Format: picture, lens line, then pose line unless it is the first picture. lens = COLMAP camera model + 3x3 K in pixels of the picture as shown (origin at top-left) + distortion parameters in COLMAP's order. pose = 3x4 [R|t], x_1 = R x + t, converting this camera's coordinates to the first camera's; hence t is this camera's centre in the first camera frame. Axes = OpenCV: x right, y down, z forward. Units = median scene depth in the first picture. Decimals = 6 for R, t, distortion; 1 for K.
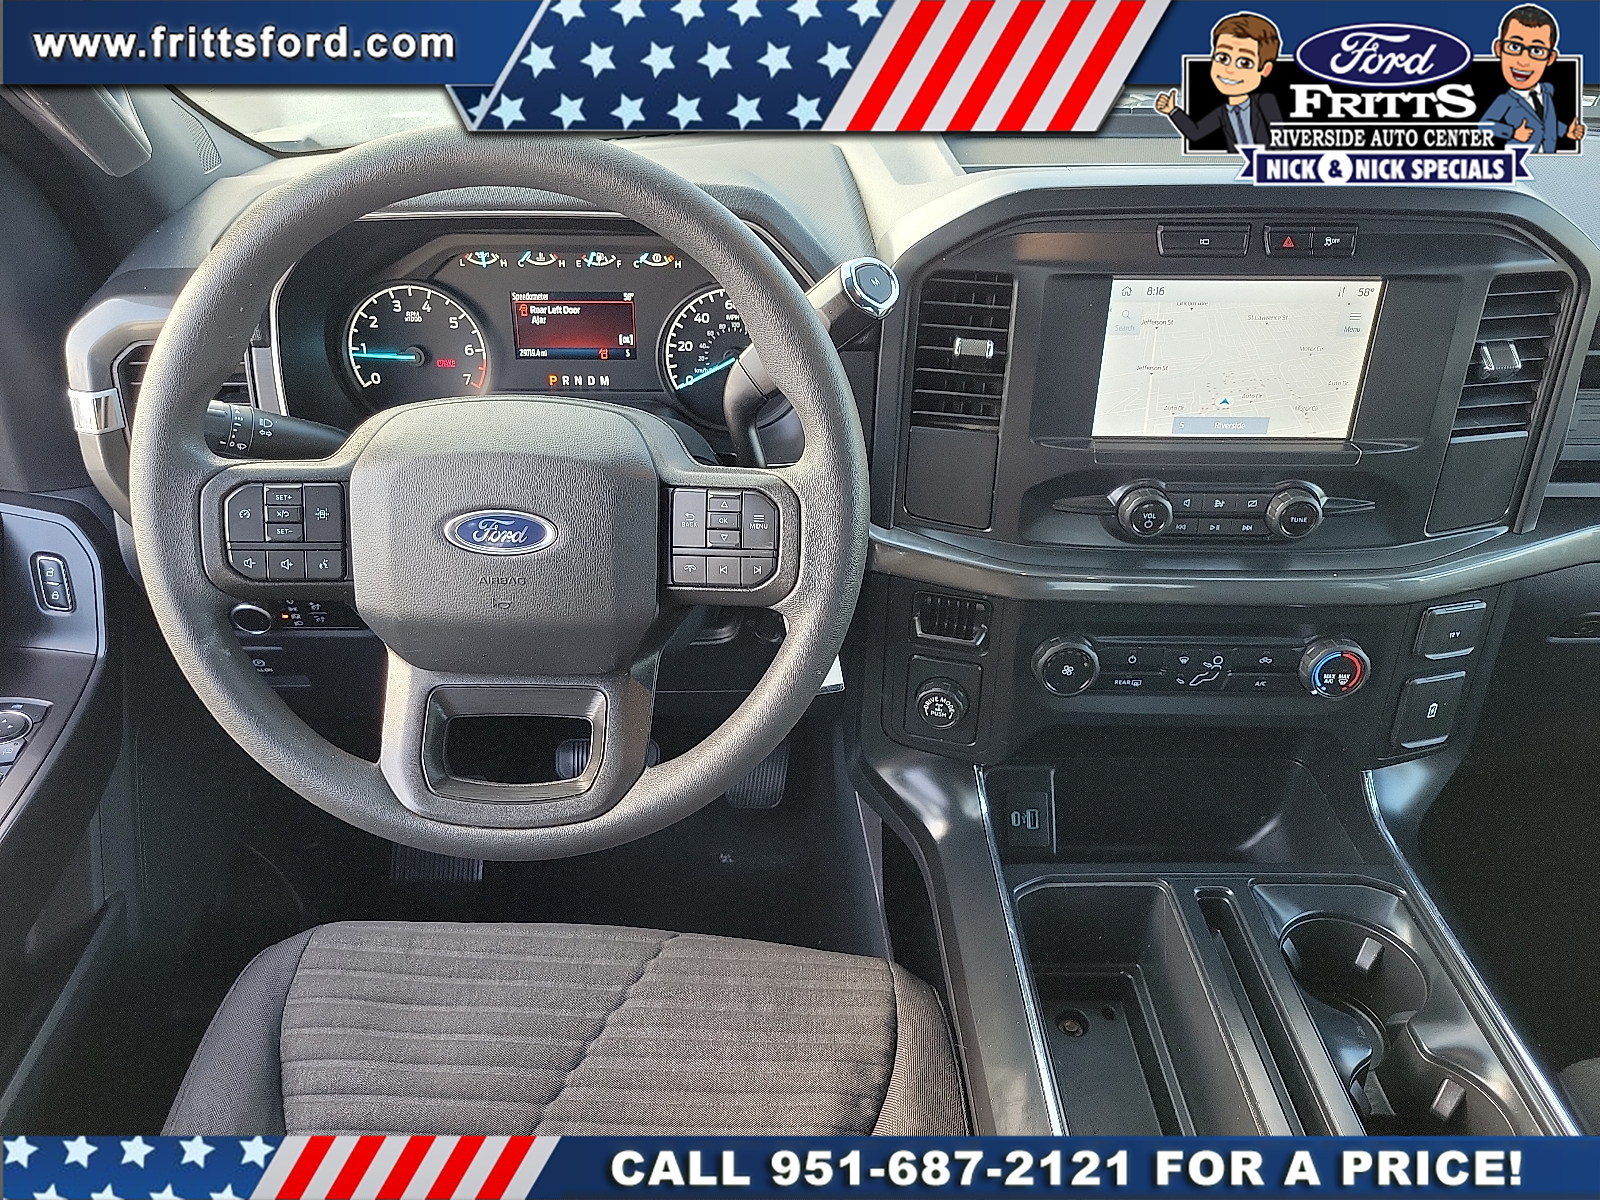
lens RADIAL K [[1212.1, 0, 792.9], [0, 1212.1, 599.7], [0, 0, 1]] dist [0.036395, -0.003722]
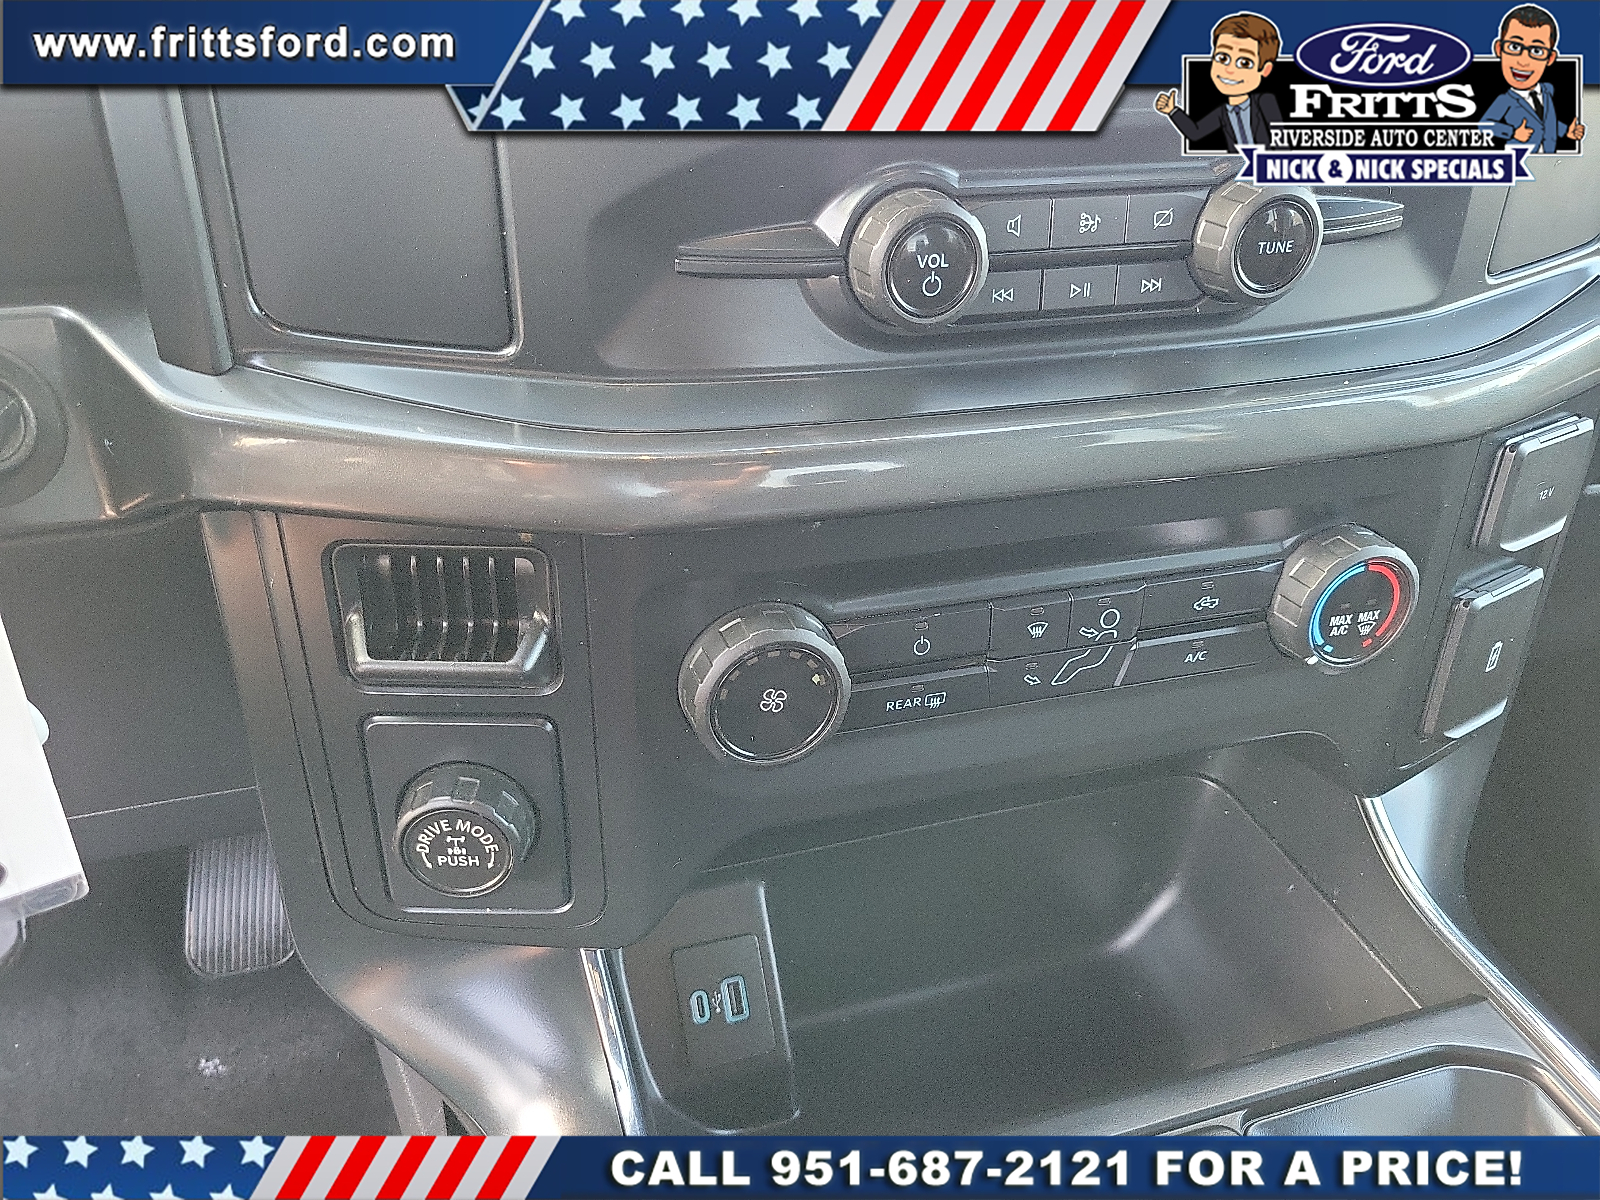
lens RADIAL K [[1212.1, 0, 792.9], [0, 1212.1, 599.7], [0, 0, 1]] dist [0.036395, -0.003722]
pose [[0.956270, -0.136733, 0.258556, 0.136263], [0.131192, 0.990603, 0.038650, 0.012653], [-0.261411, -0.003040, 0.965223, 0.621951]]
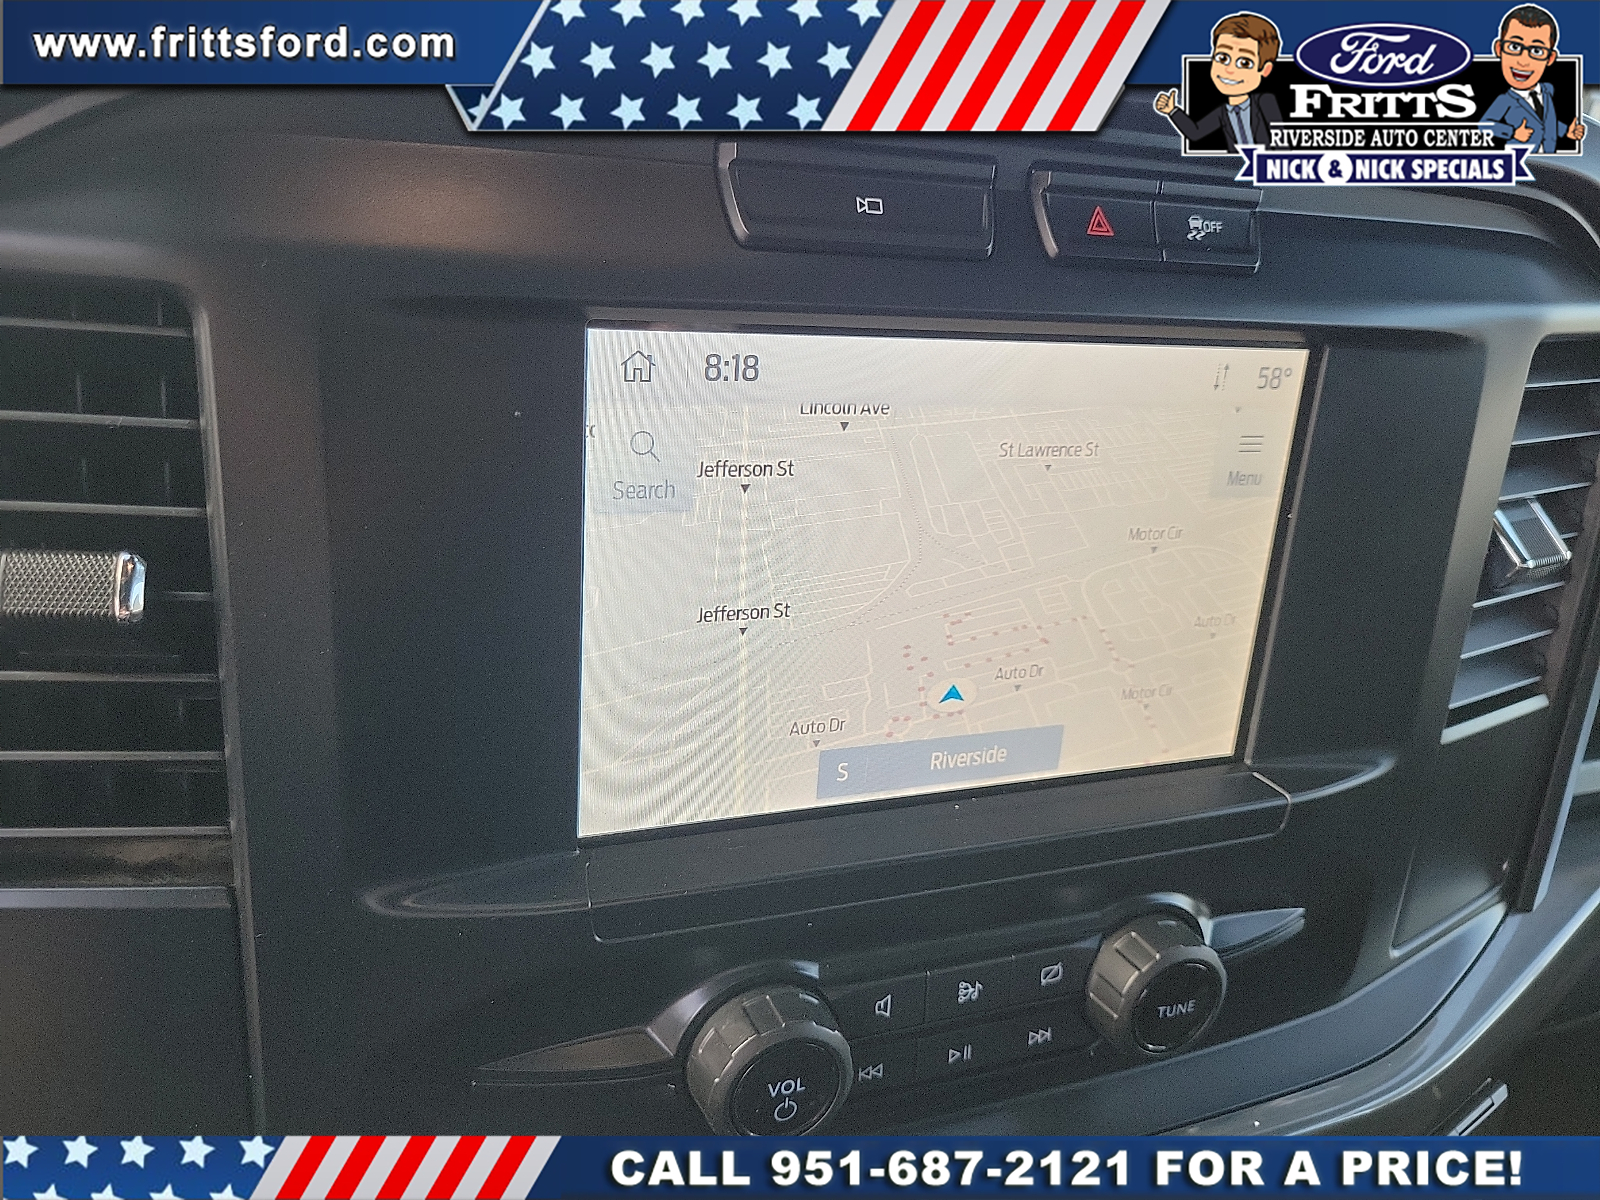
lens RADIAL K [[1212.1, 0, 792.9], [0, 1212.1, 599.7], [0, 0, 1]] dist [0.036395, -0.003722]
pose [[0.926923, -0.063158, 0.369899, 0.179737], [0.115592, 0.985859, -0.121330, -0.144484], [-0.357005, 0.155221, 0.921115, 0.662931]]
